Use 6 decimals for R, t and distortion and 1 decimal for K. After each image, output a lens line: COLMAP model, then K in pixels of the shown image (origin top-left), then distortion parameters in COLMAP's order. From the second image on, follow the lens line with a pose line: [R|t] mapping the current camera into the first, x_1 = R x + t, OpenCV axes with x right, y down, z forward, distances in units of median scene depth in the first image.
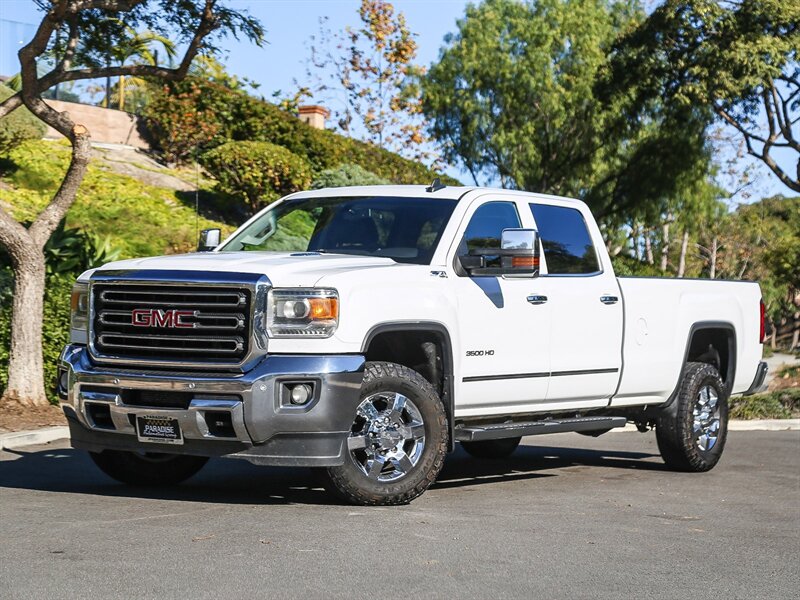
lens RADIAL K [[1942.3, 0, 400.0], [0, 1942.3, 300.0], [0, 0, 1]] dist [0.438133, -0.538097]
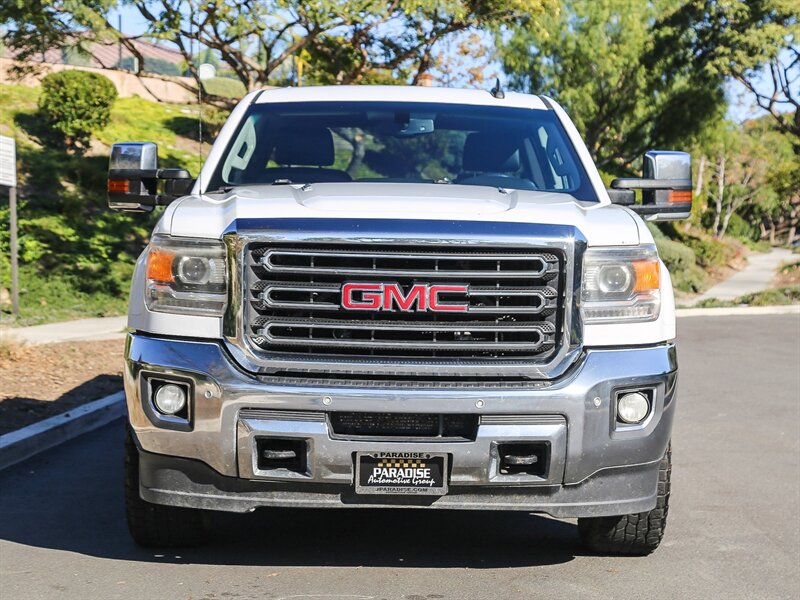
lens RADIAL K [[1743.9, 0, 410.4], [0, 1743.9, 284.3], [0, 0, 1]] dist [0.282789, 0.309425]
pose [[0.999815, -0.012454, -0.014680, -0.037755], [0.013131, 0.998810, 0.046971, -0.012611], [0.014078, -0.047155, 0.998788, -0.181412]]
